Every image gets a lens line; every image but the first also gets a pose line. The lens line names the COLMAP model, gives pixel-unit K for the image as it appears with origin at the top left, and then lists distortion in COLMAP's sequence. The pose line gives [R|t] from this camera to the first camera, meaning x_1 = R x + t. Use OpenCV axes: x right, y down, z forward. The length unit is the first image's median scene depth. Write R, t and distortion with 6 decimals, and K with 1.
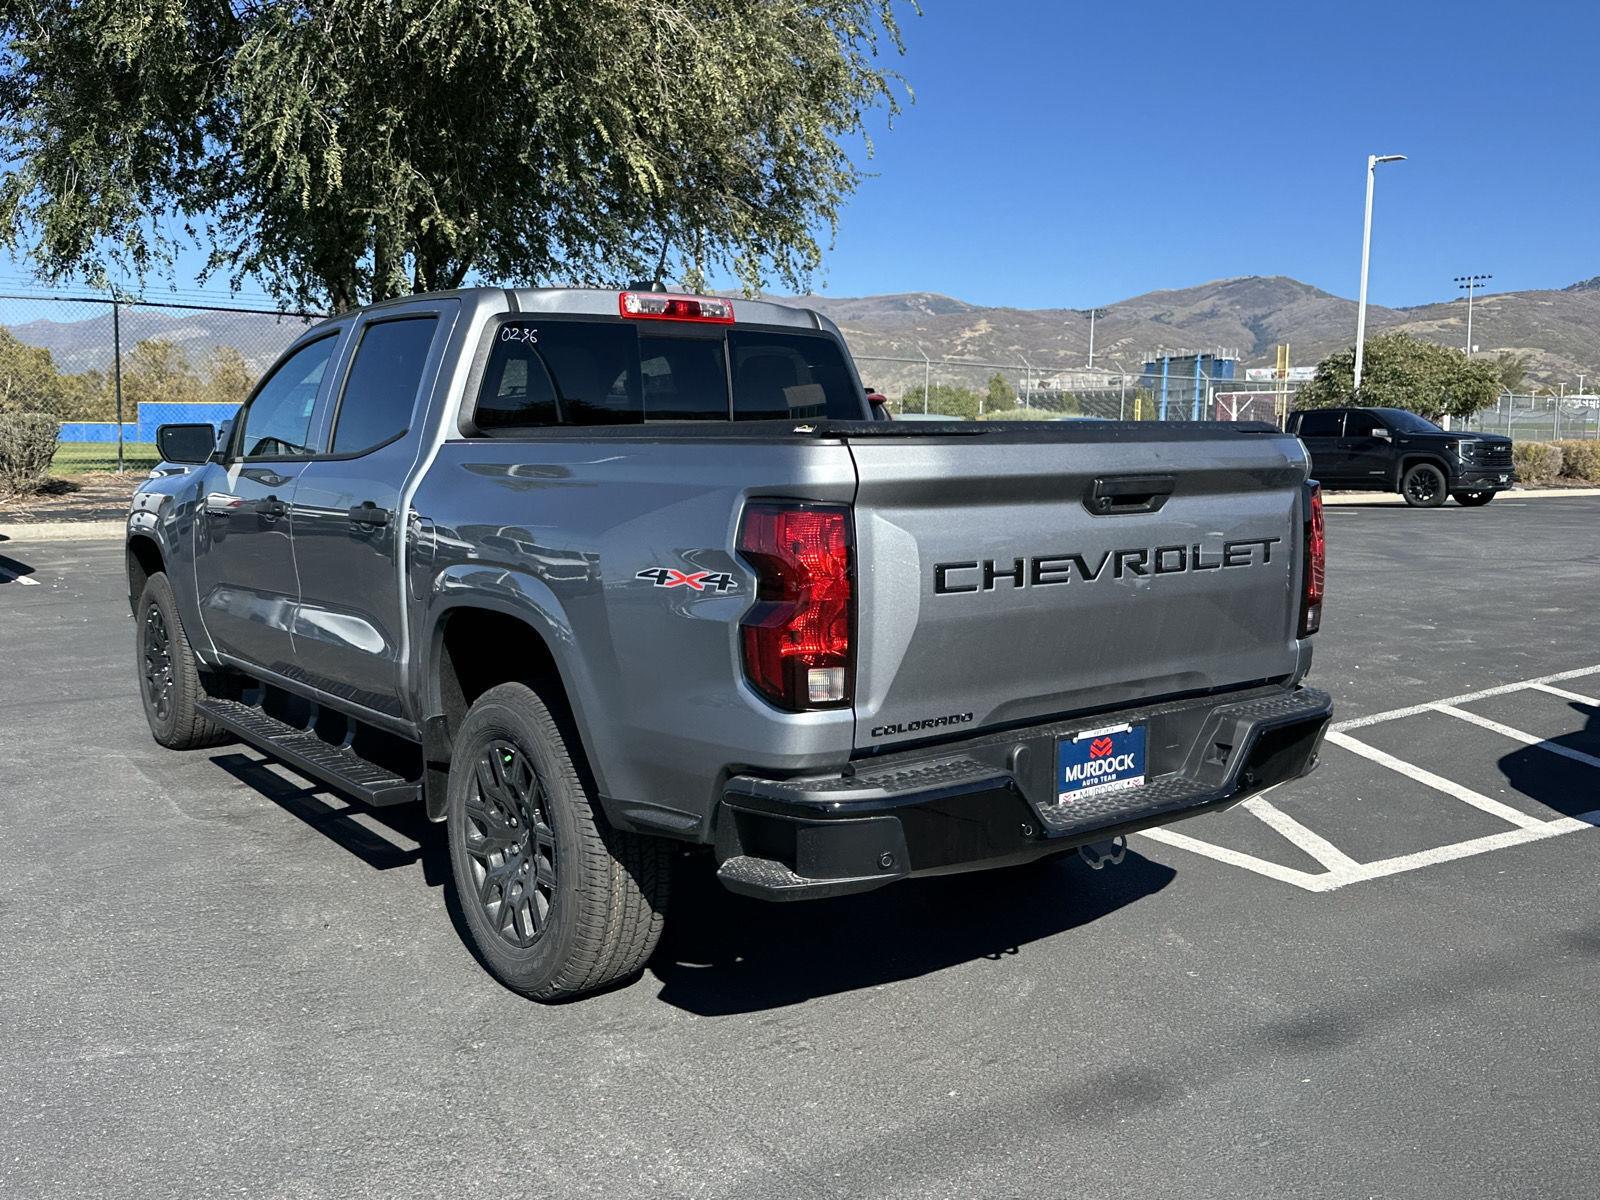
lens RADIAL K [[1397.1, 0, 804.2], [0, 1397.1, 587.5], [0, 0, 1]] dist [0.133845, -0.243343]
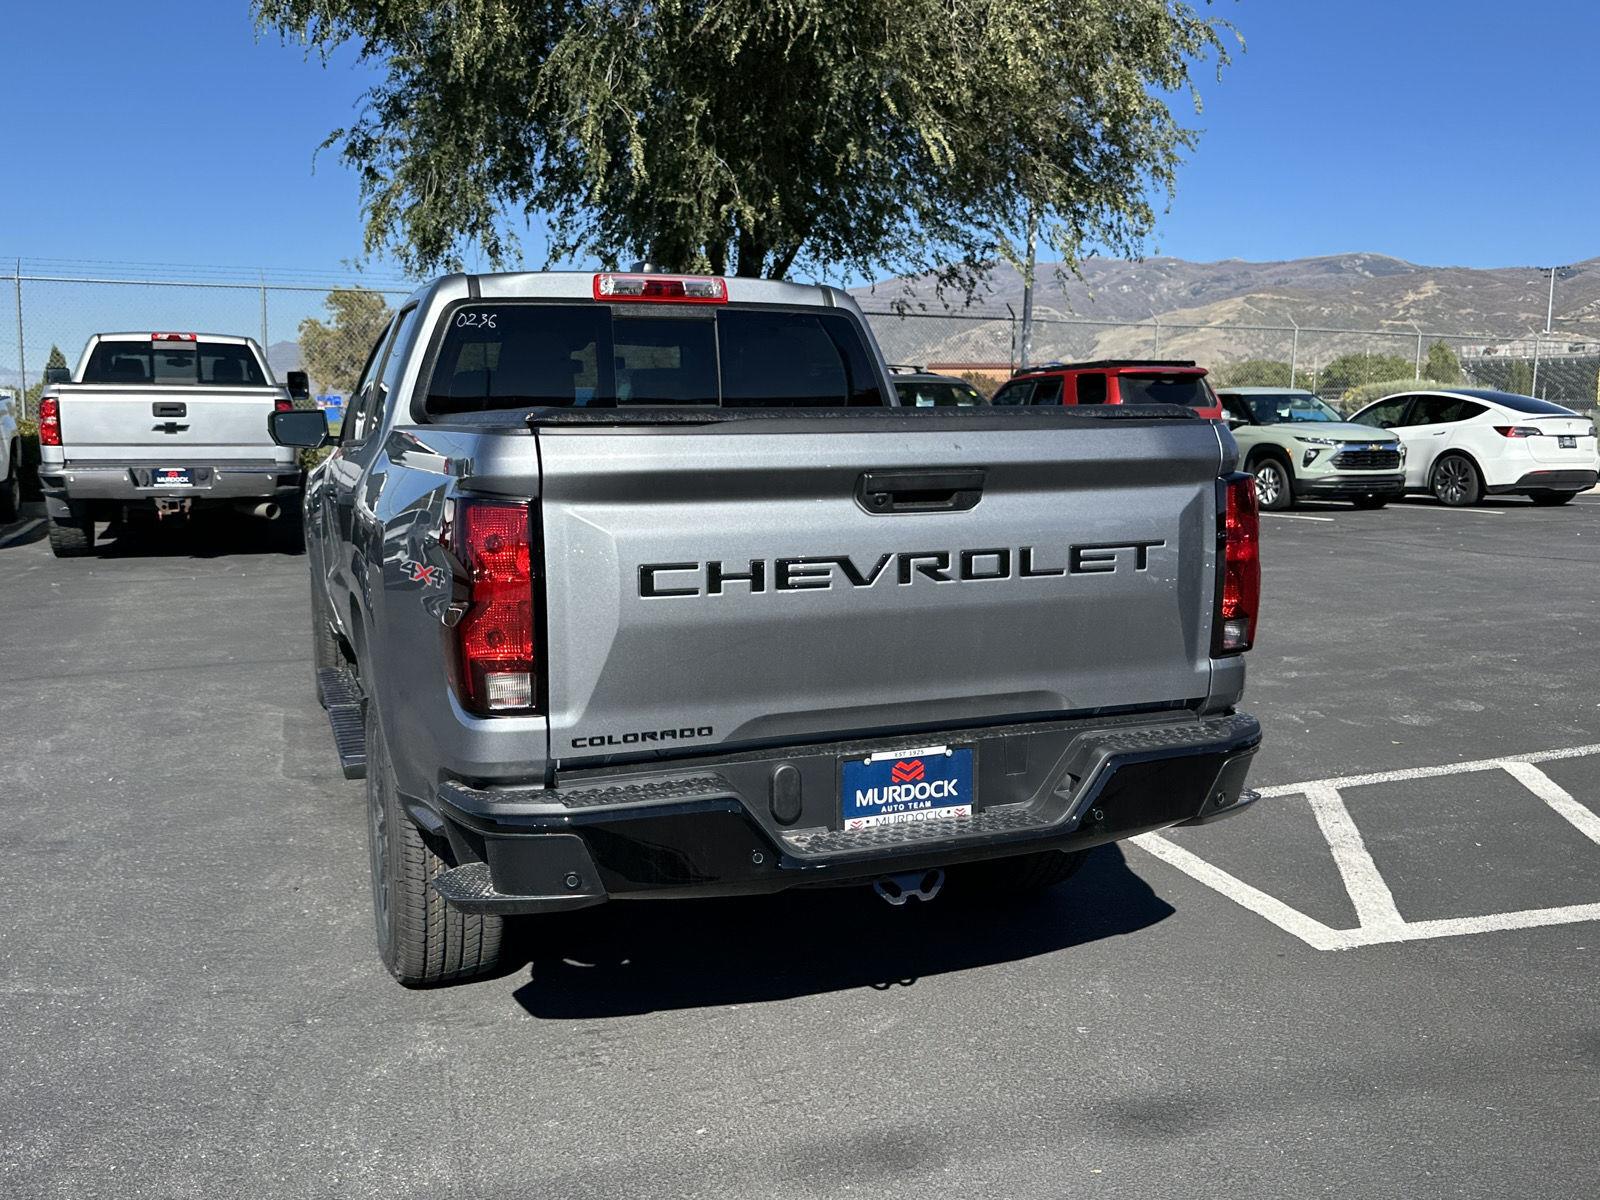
lens RADIAL K [[1397.1, 0, 805.3], [0, 1397.1, 609.6], [0, 0, 1]] dist [0.133845, -0.243343]
pose [[0.960997, 0.033462, -0.274529, 0.273543], [-0.024873, 0.999088, 0.034709, -0.013246], [0.275440, -0.026527, 0.960952, 0.086560]]
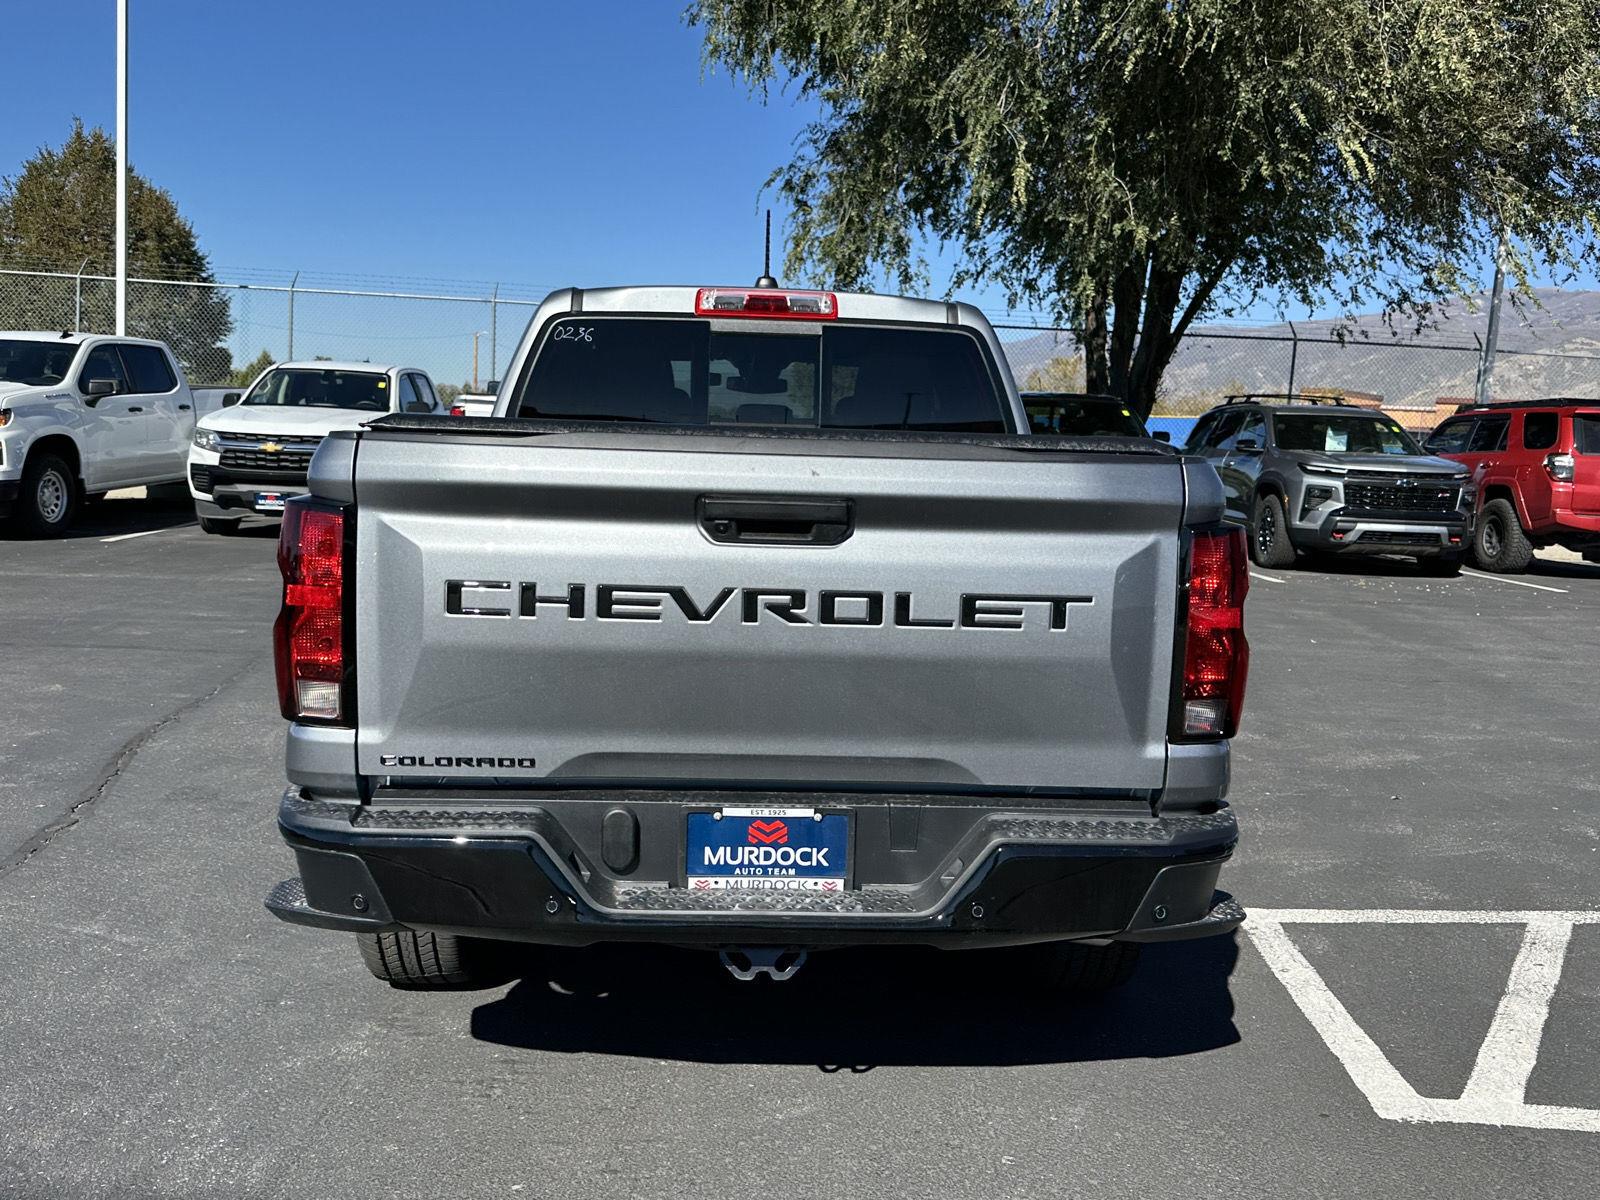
lens RADIAL K [[1397.1, 0, 805.6], [0, 1397.1, 604.0], [0, 0, 1]] dist [0.133845, -0.243343]
pose [[0.819752, 0.095289, -0.564736, 0.469617], [-0.093982, 0.995076, 0.031480, -0.030615], [0.564955, 0.027269, 0.824671, 0.241925]]
